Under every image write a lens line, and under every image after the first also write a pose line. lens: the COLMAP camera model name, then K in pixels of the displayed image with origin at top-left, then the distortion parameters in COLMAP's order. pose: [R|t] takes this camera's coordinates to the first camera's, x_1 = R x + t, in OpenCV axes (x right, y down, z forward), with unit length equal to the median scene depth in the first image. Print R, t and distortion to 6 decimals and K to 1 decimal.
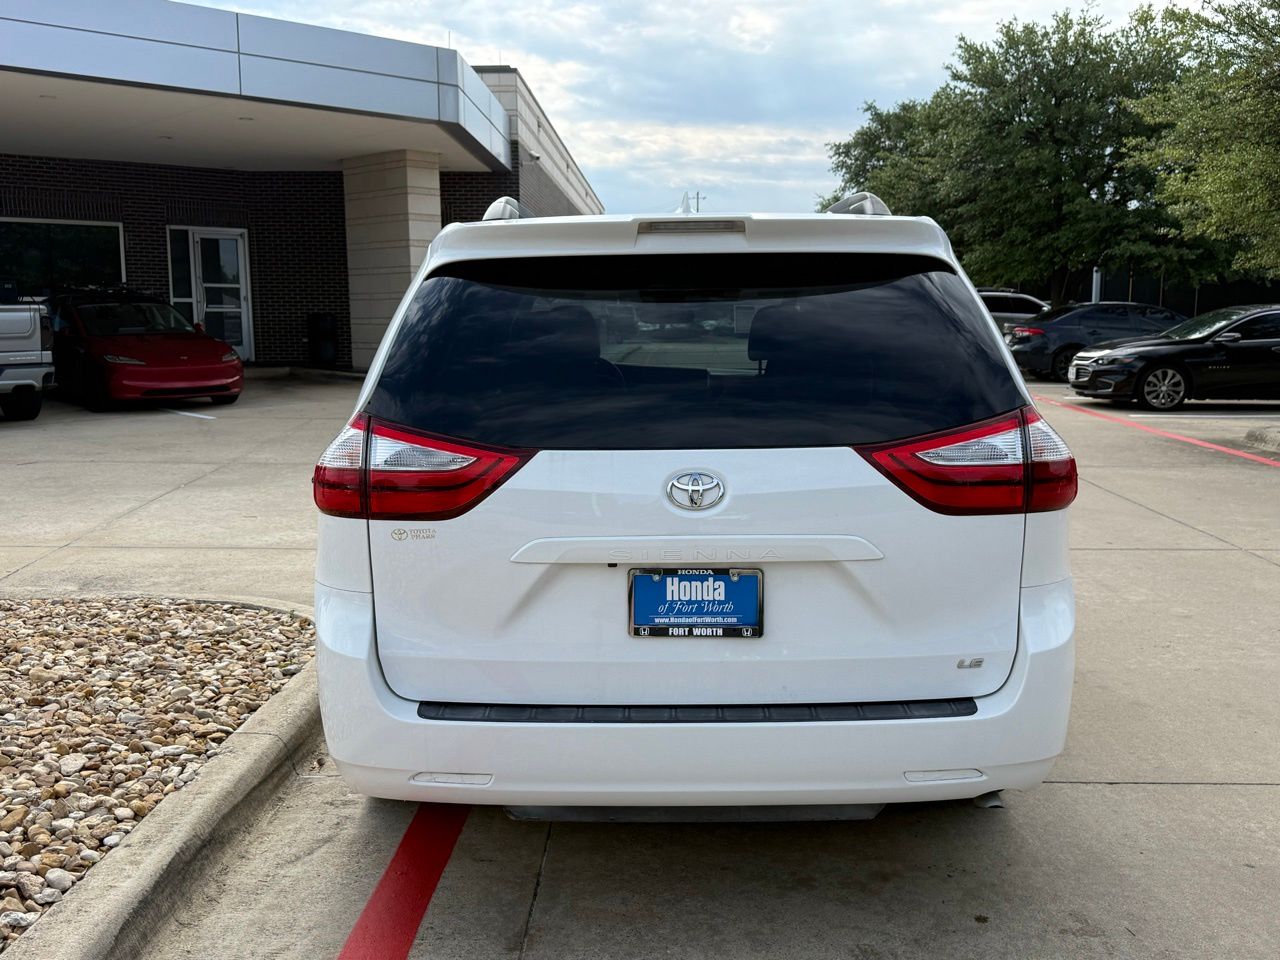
lens RADIAL K [[1251.4, 0, 637.2], [0, 1251.4, 476.6], [0, 0, 1]] dist [0.050609, 0.000000]
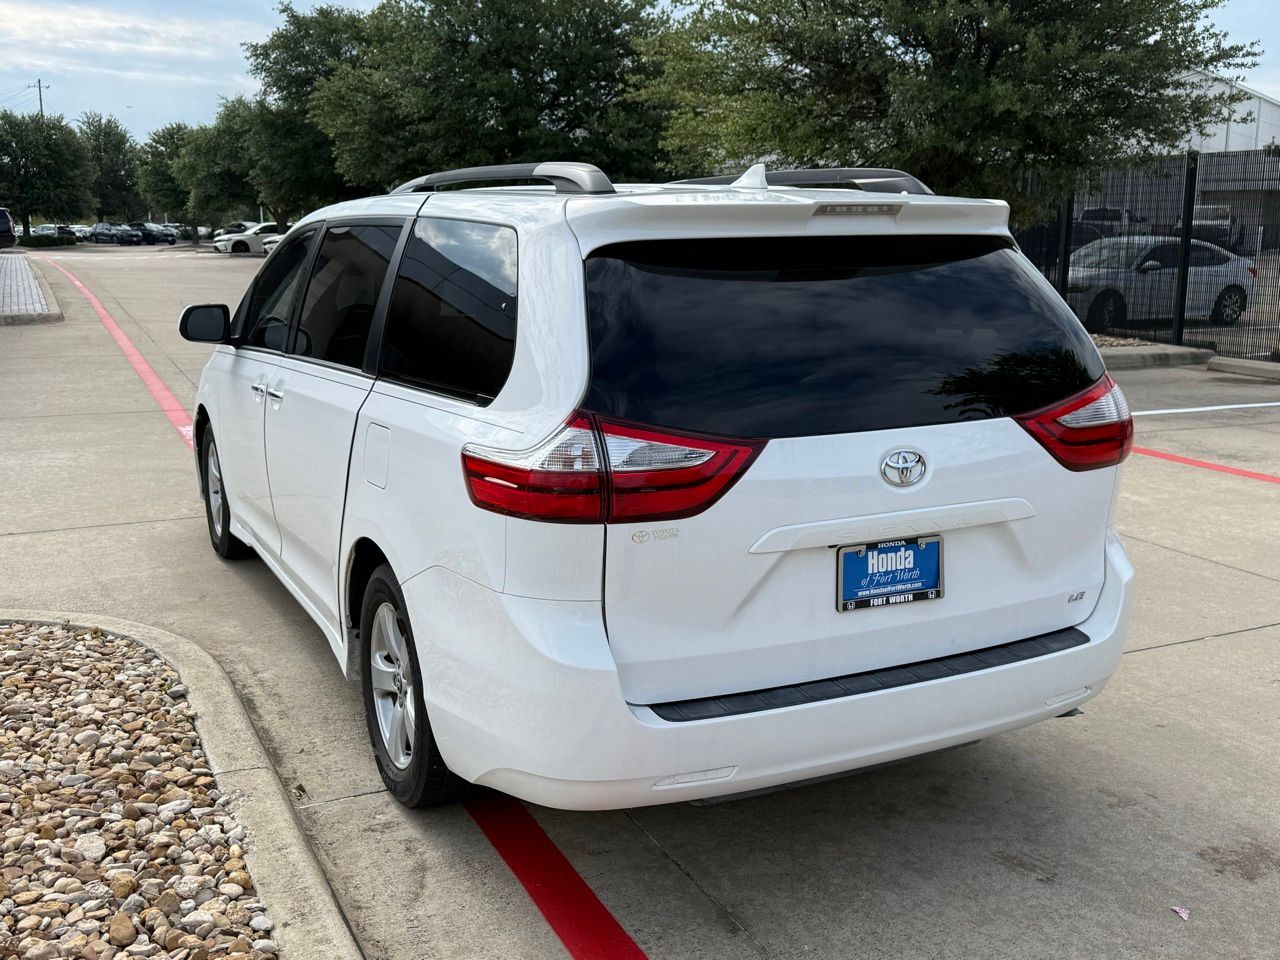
lens RADIAL K [[1251.4, 0, 645.4], [0, 1251.4, 477.9], [0, 0, 1]] dist [0.050609, 0.000000]
pose [[0.888254, -0.080246, 0.452290, -0.461230], [0.048551, 0.995509, 0.081275, -0.056788], [-0.456780, -0.050234, 0.888160, 0.119659]]
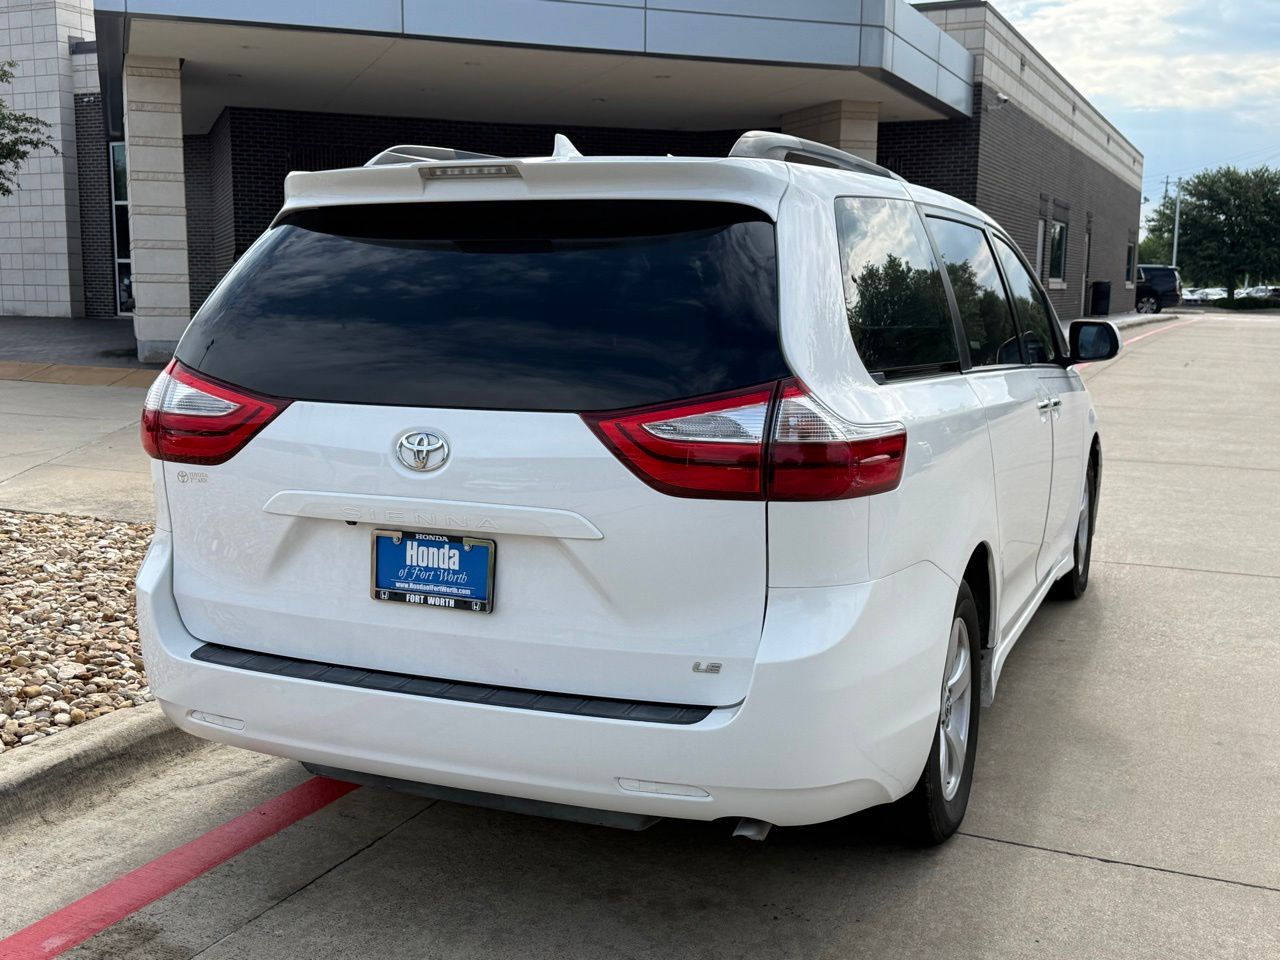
lens RADIAL K [[1365.4, 0, 612.0], [0, 1365.4, 468.1], [0, 0, 1]] dist [0.046711, 0.000000]
pose [[0.917142, 0.063476, -0.393473, 0.435226], [-0.060576, 0.997967, 0.019799, -0.003989], [0.393930, 0.005676, 0.919123, 0.075069]]
